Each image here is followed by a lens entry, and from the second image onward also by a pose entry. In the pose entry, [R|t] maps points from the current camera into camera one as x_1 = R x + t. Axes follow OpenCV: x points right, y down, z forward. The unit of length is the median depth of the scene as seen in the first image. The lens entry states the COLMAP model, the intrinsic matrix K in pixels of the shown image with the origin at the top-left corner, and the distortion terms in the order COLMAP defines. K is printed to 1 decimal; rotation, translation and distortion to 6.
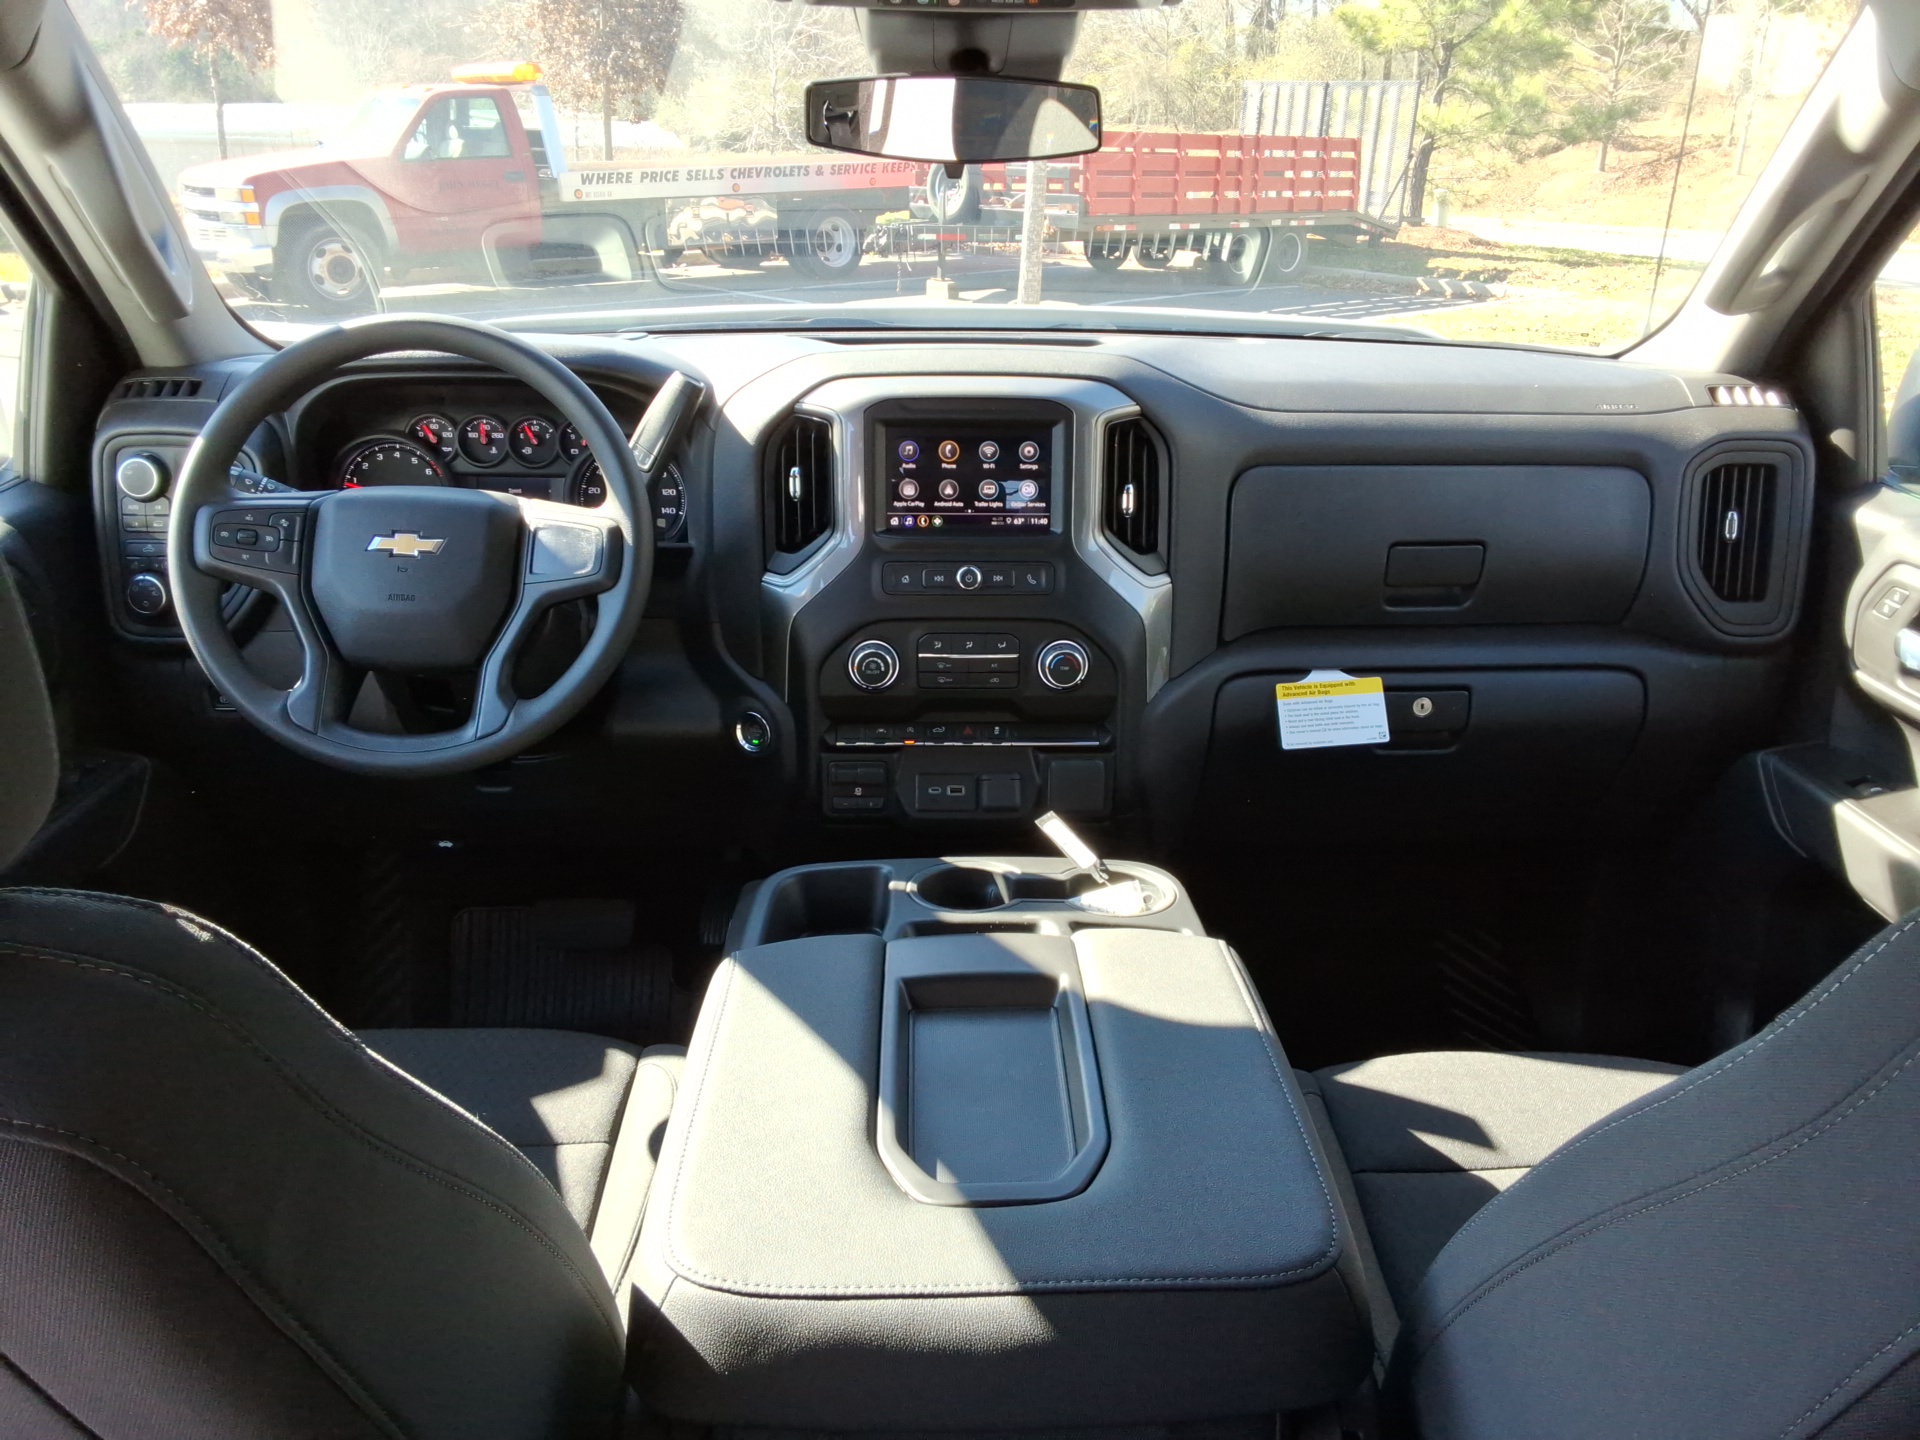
lens RADIAL K [[1534.4, 0, 973.7], [0, 1534.4, 703.5], [0, 0, 1]] dist [0.111292, -0.166240]
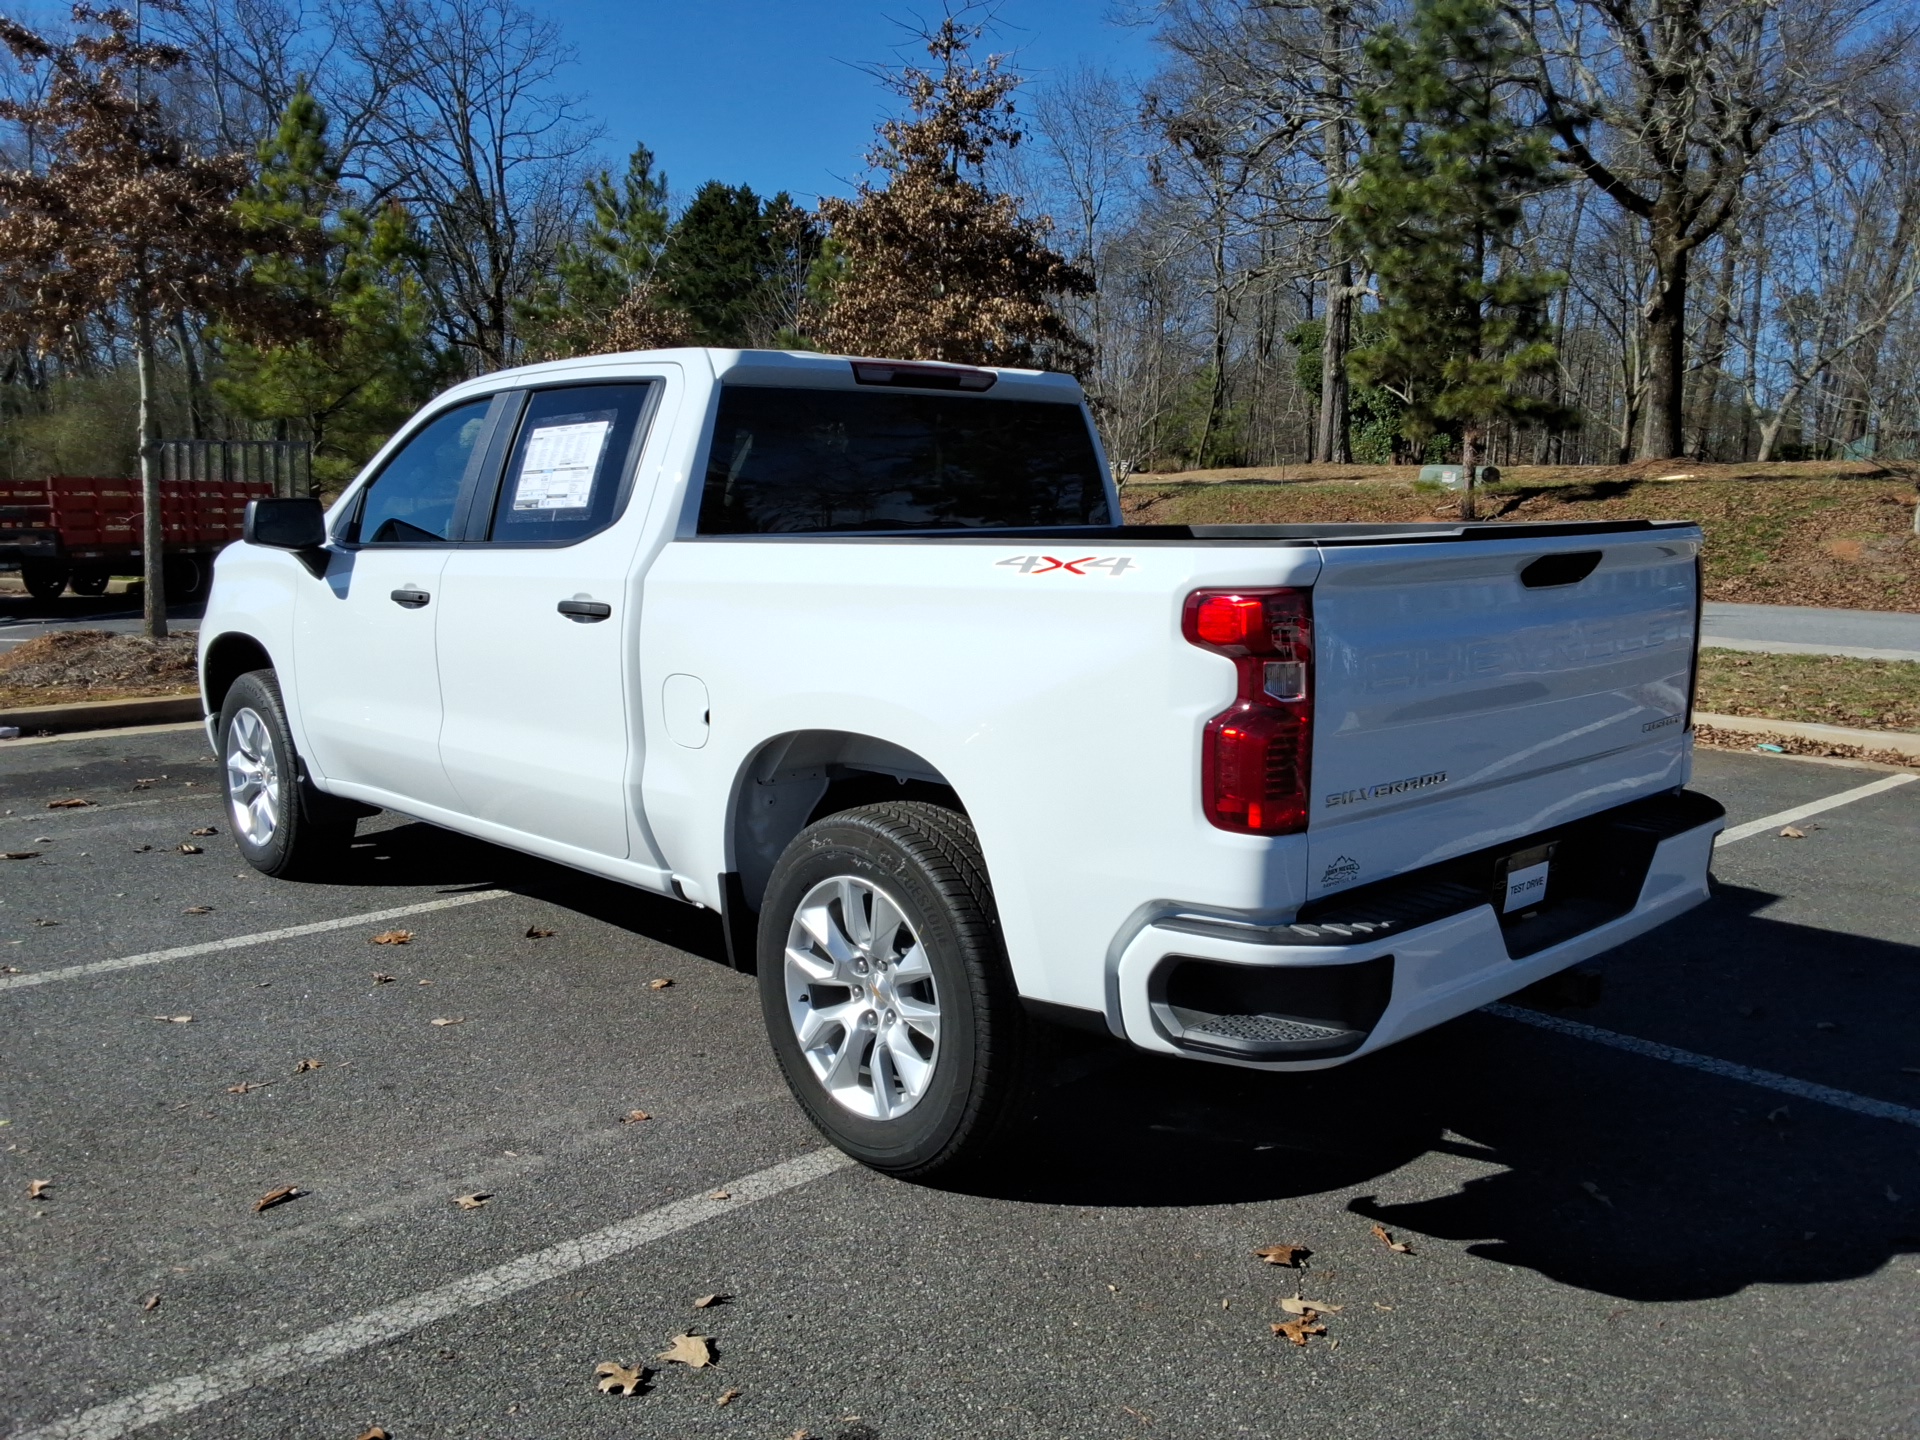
lens RADIAL K [[1534.4, 0, 971.1], [0, 1534.4, 716.7], [0, 0, 1]] dist [0.111292, -0.166240]
pose [[0.742666, -0.113149, 0.660034, -1.791840], [0.244043, 0.963572, -0.109412, 0.893231], [-0.623611, 0.242333, 0.743226, -2.273344]]
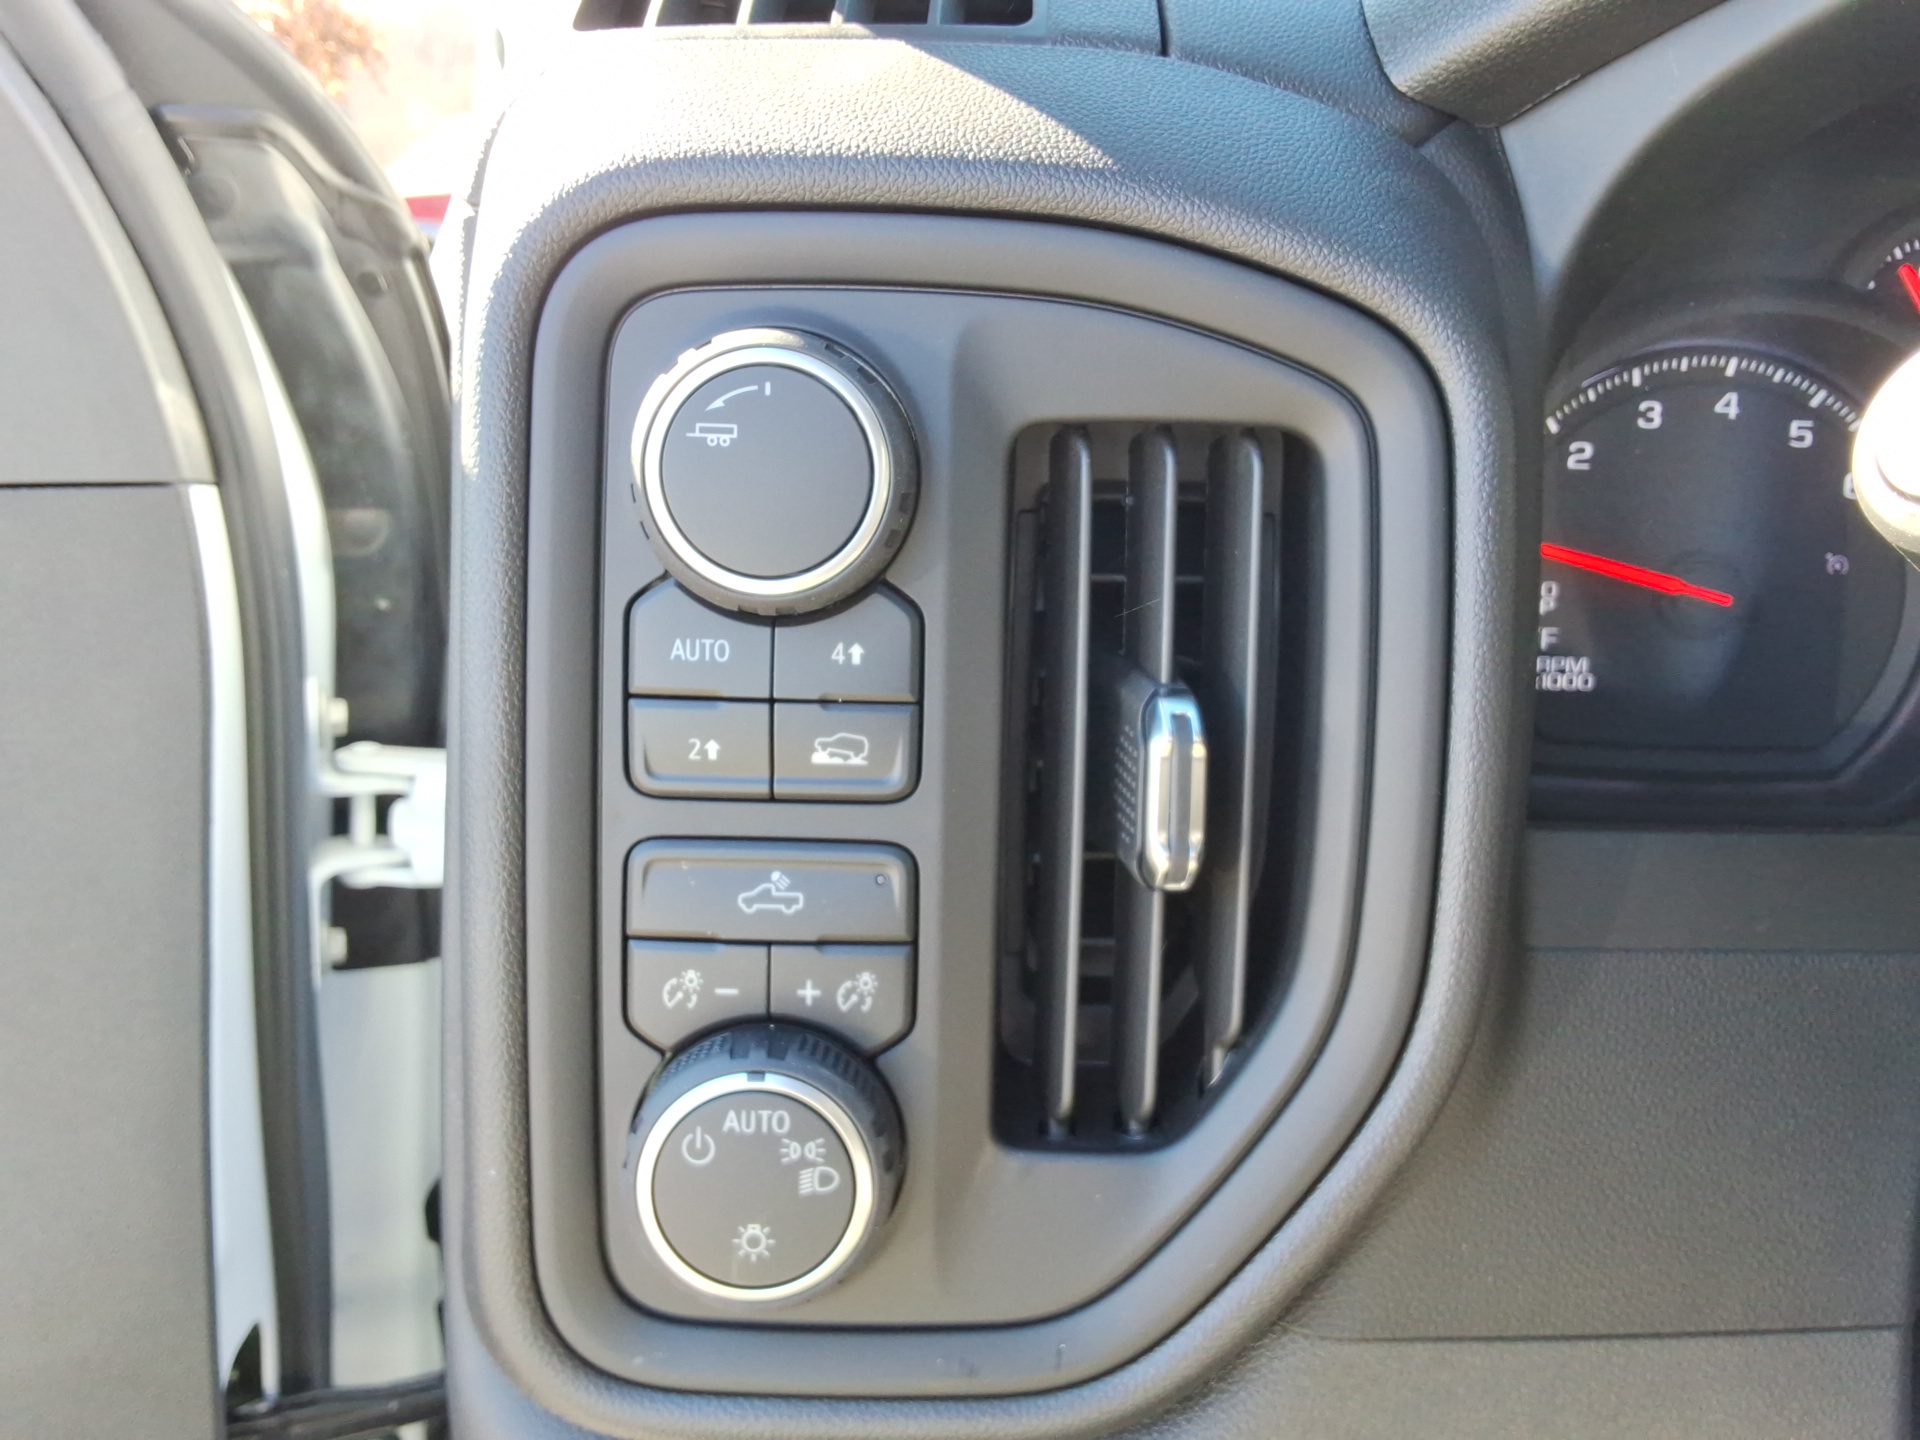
lens RADIAL K [[1534.4, 0, 977.2], [0, 1534.4, 711.4], [0, 0, 1]] dist [0.111292, -0.166240]
pose [[0.999851, 0.014413, 0.009507, -0.478097], [-0.013918, 0.998639, -0.050268, -0.104458], [-0.010219, 0.050128, 0.998690, 0.783399]]
